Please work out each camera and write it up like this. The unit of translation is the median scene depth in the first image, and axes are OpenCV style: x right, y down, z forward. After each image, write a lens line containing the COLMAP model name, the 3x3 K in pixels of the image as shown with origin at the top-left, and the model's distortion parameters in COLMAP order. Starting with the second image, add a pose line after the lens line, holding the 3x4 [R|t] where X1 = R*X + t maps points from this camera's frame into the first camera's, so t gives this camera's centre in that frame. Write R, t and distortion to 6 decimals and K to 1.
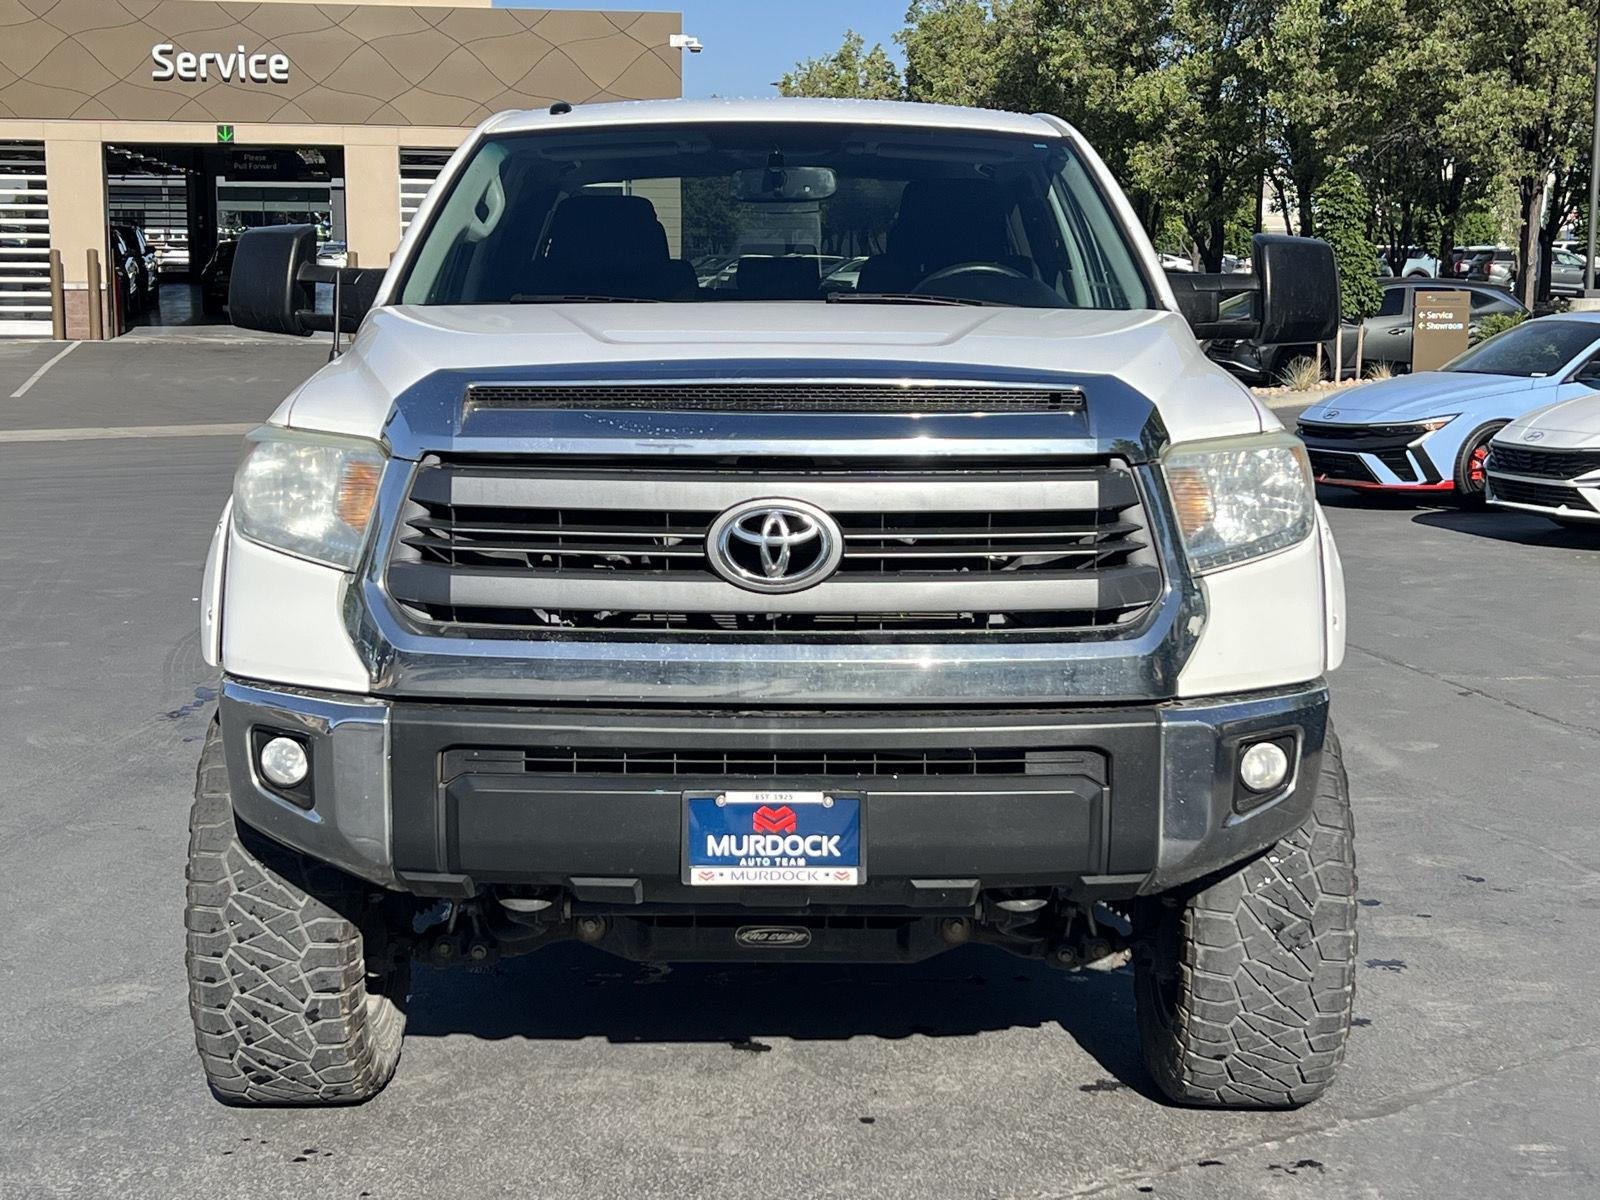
lens RADIAL K [[2539.2, 0, 800.0], [0, 2539.2, 600.0], [0, 0, 1]] dist [0.229556, -0.918367]
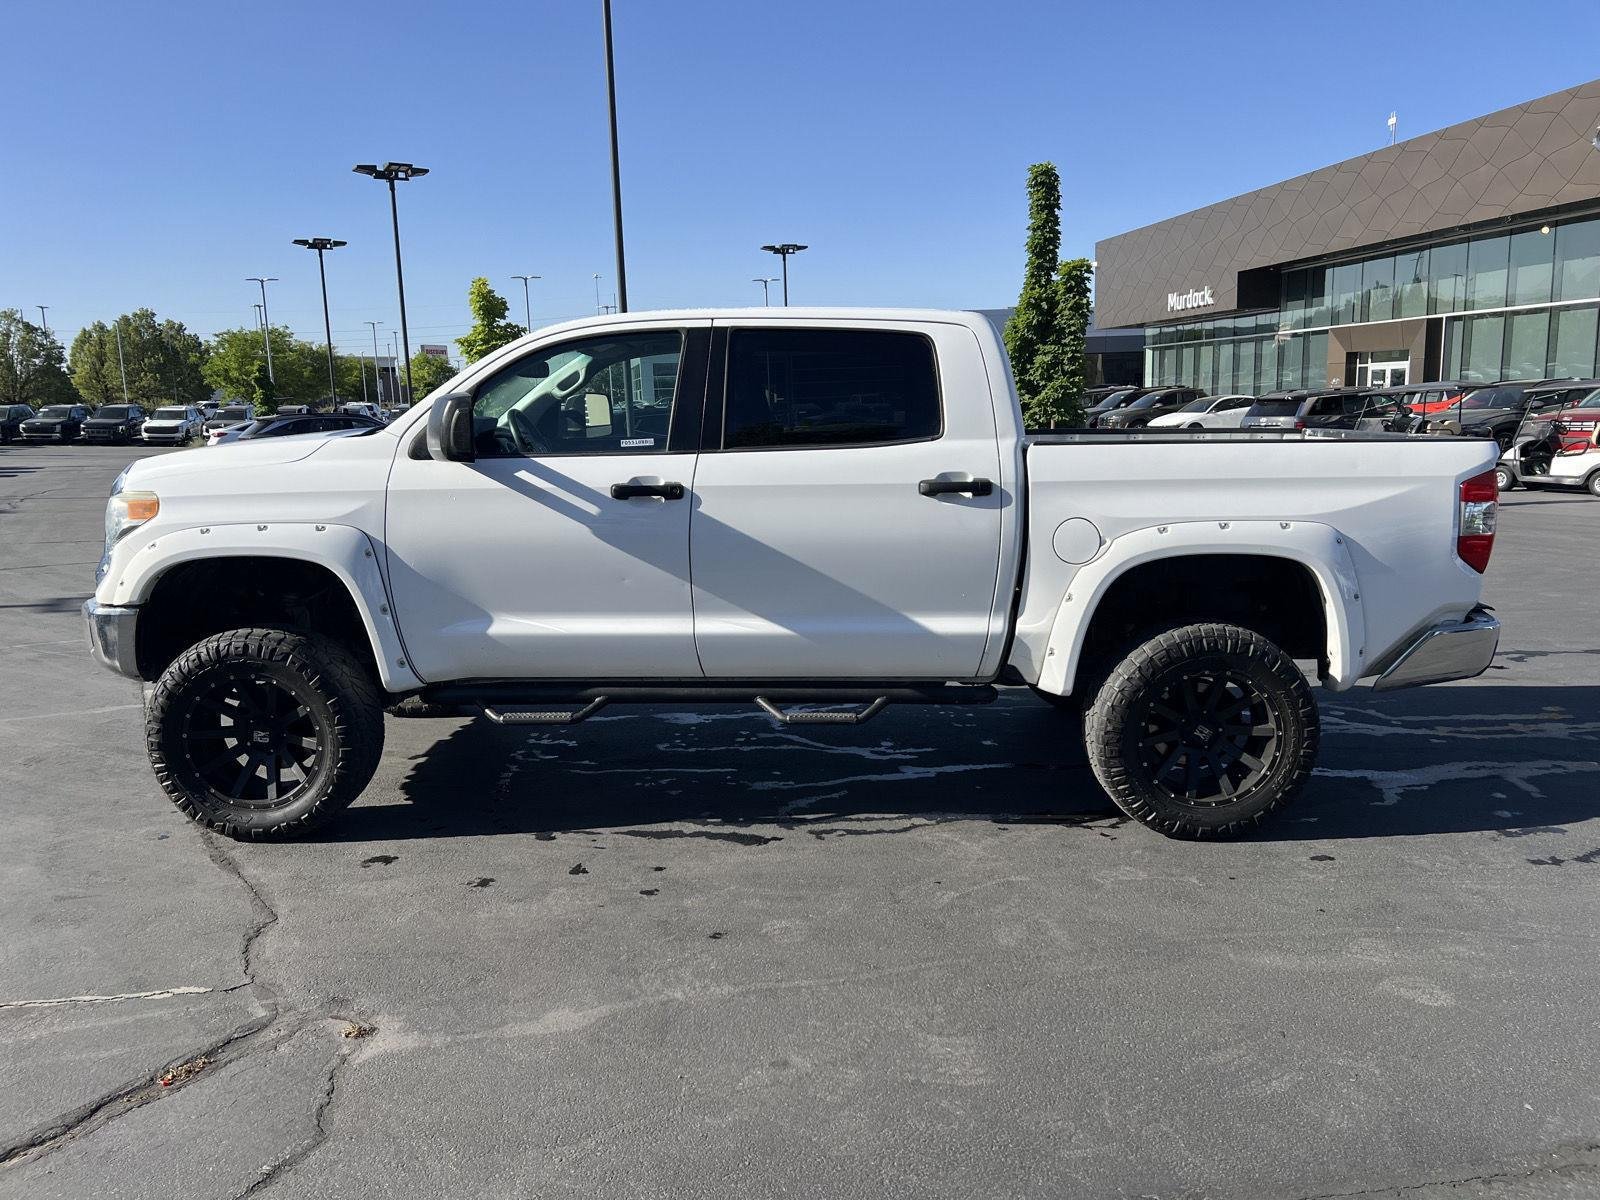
lens RADIAL K [[1215.8, 0, 800.0], [0, 1215.8, 600.0], [0, 0, 1]] dist [0.057587, -0.054302]
pose [[-0.016935, 0.160992, -0.986810, 1.174582], [-0.115253, 0.980059, 0.161868, -0.202917], [0.993192, 0.116474, 0.001957, 1.515380]]
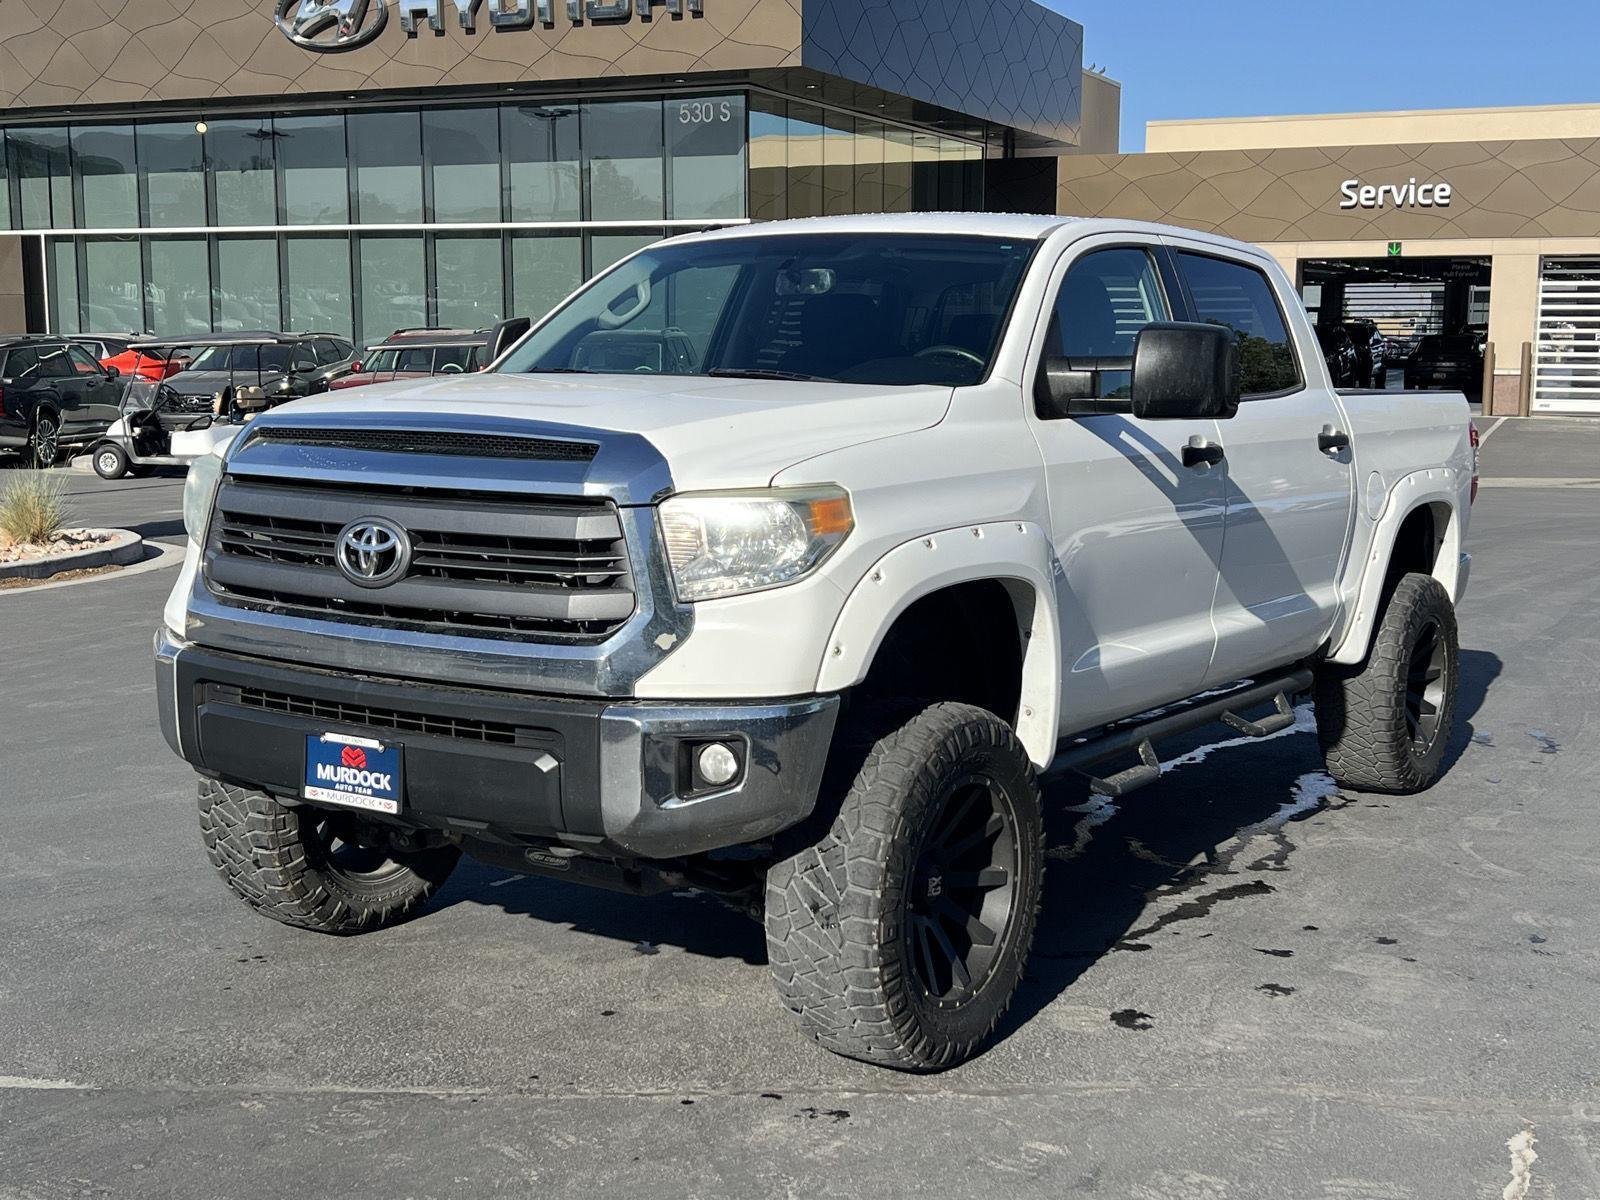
lens RADIAL K [[1974.6, 0, 796.3], [0, 1974.6, 600.8], [0, 0, 1]] dist [0.144561, -0.390567]
pose [[0.831145, 0.074313, -0.551068, 0.669186], [-0.077923, 0.996816, 0.016895, -0.027675], [0.550569, 0.028899, 0.834289, 0.228637]]
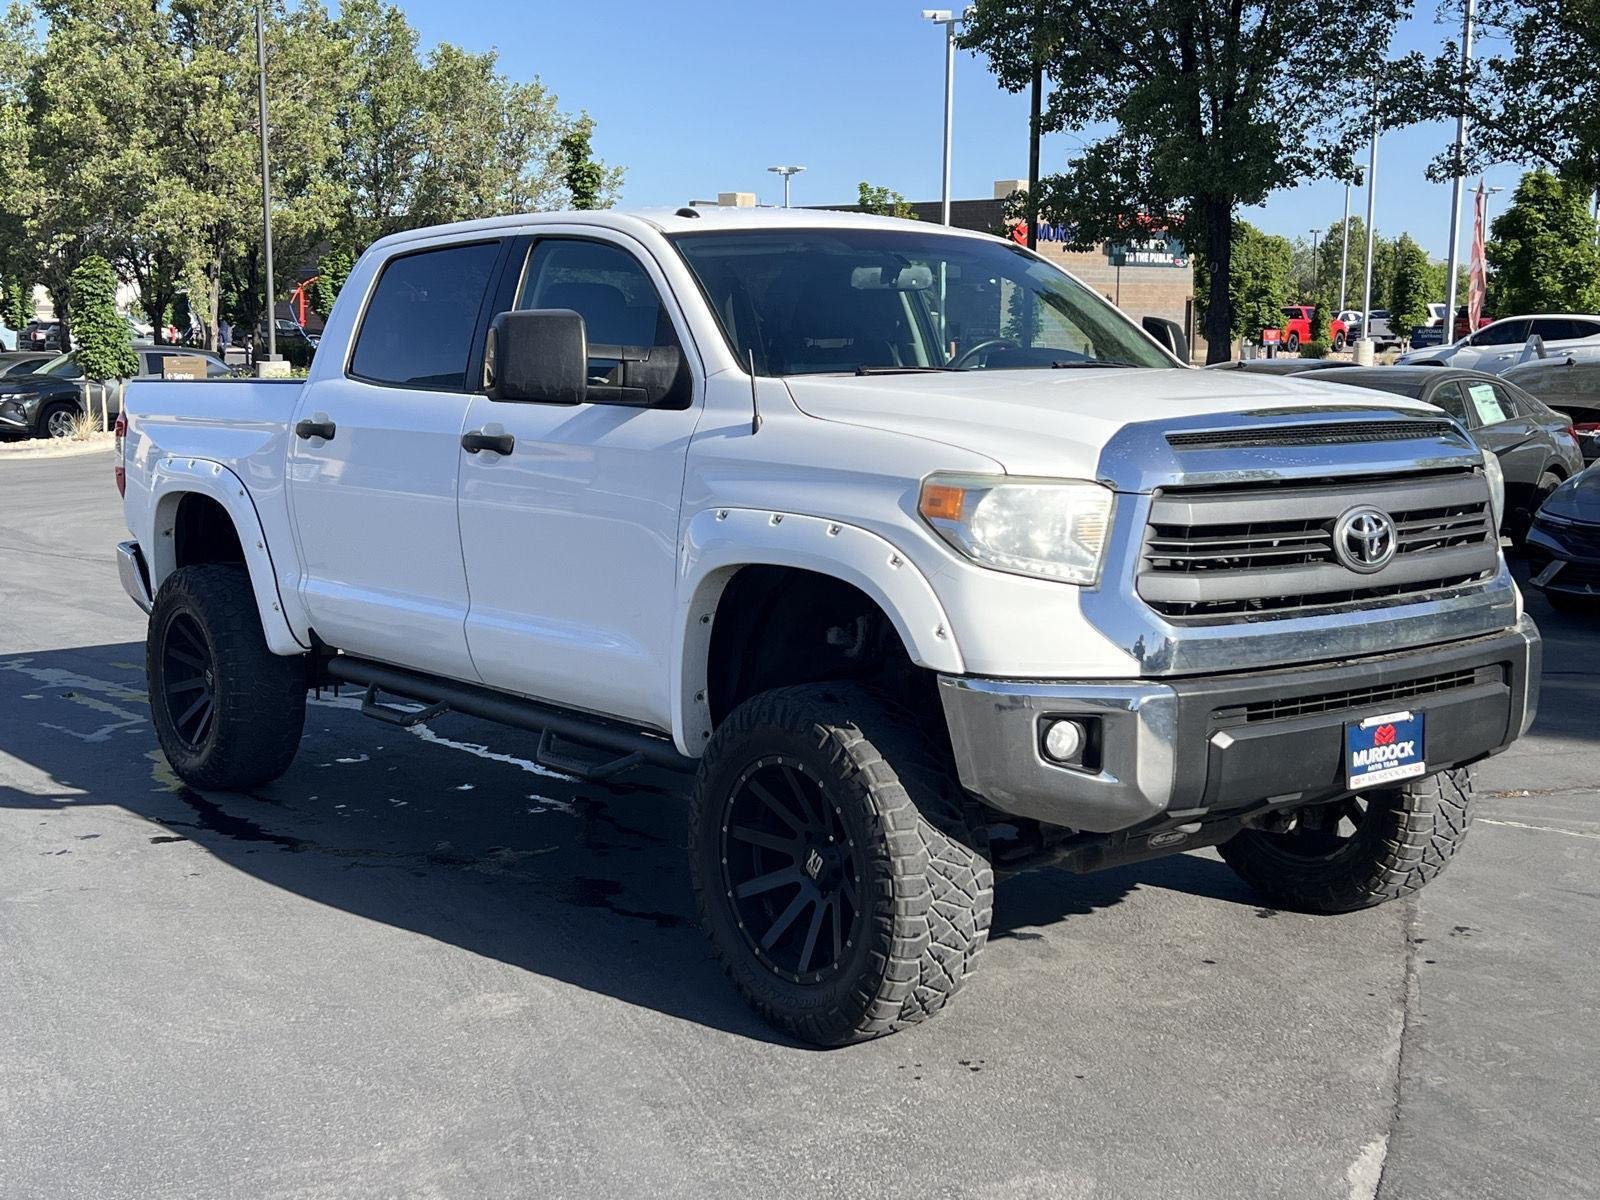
lens RADIAL K [[2048.3, 0, 800.0], [0, 2048.3, 600.0], [0, 0, 1]] dist [0.161130, -0.470703]
pose [[0.794754, -0.083088, 0.601217, -0.839123], [0.084151, 0.996103, 0.026422, -0.039570], [-0.601070, 0.029594, 0.798649, 0.253484]]
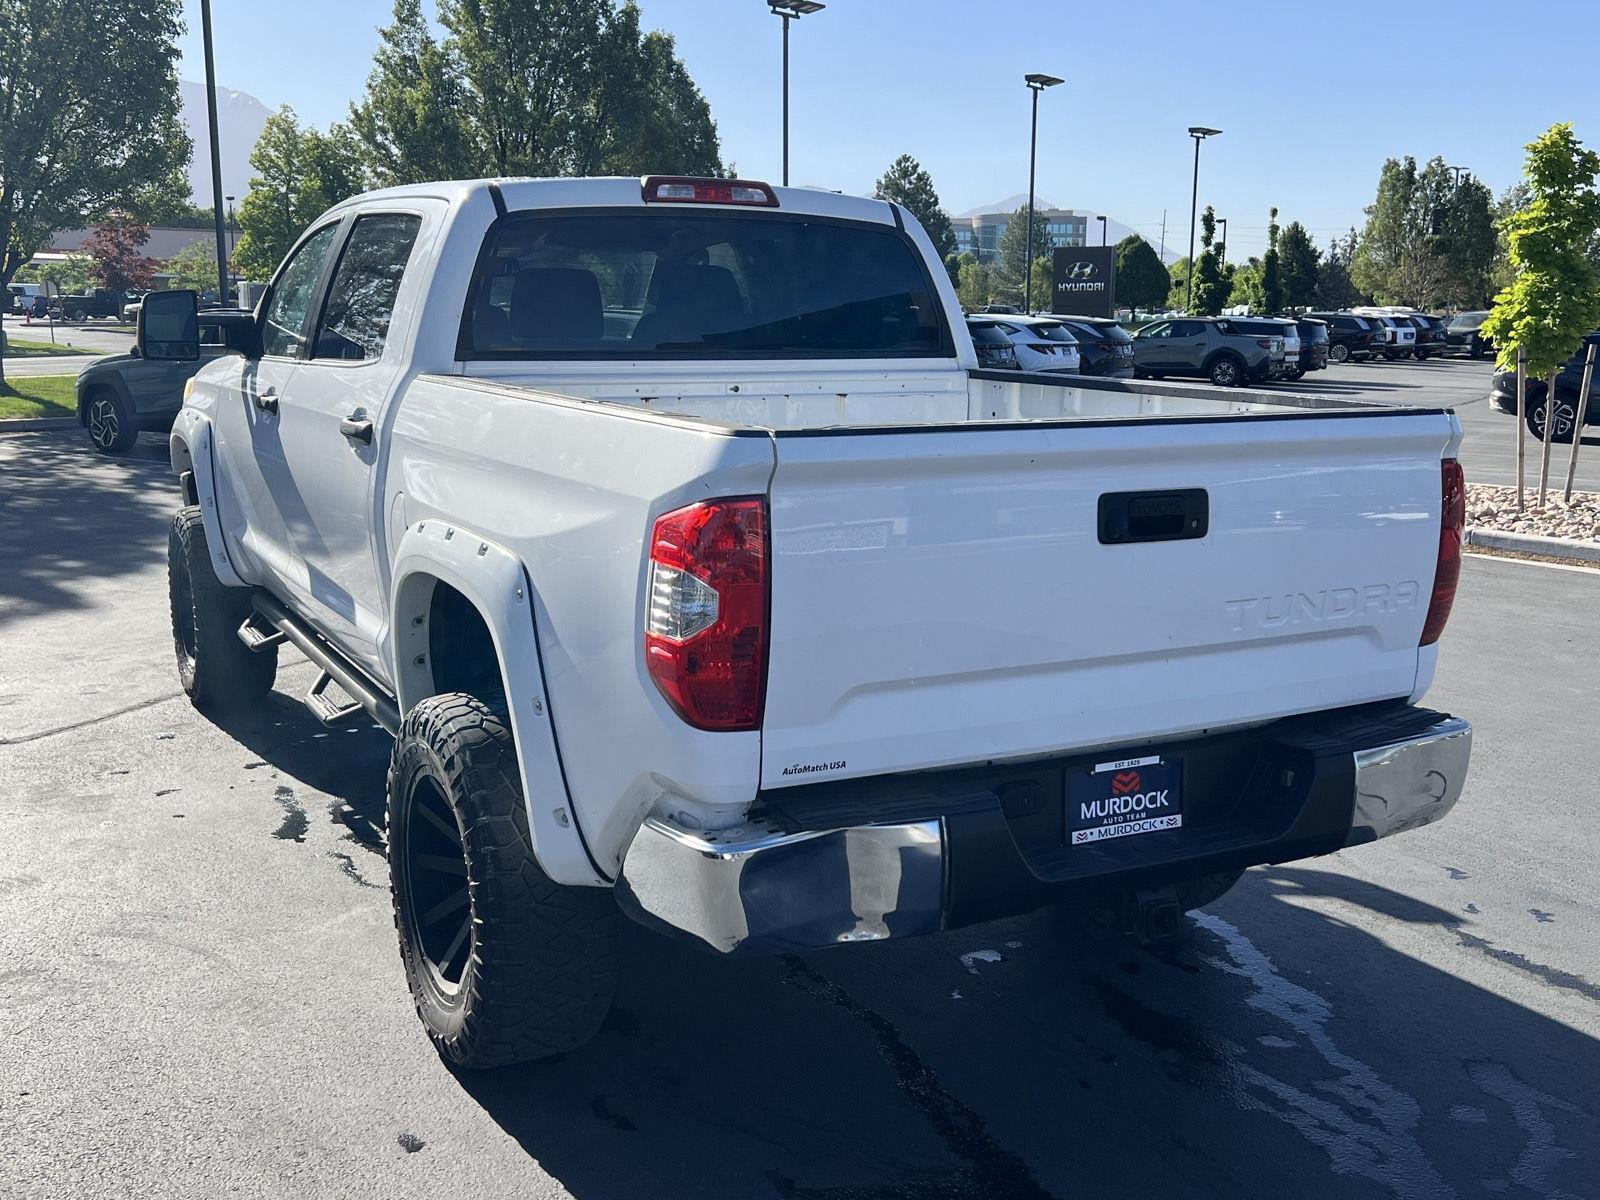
lens RADIAL K [[1617.9, 0, 789.3], [0, 1617.9, 606.9], [0, 0, 1]] dist [0.084332, -0.158785]
pose [[-0.882788, 0.071882, -0.464240, 0.415121], [-0.075778, 0.953493, 0.291733, -0.342081], [0.463620, 0.292717, -0.836285, 2.557706]]
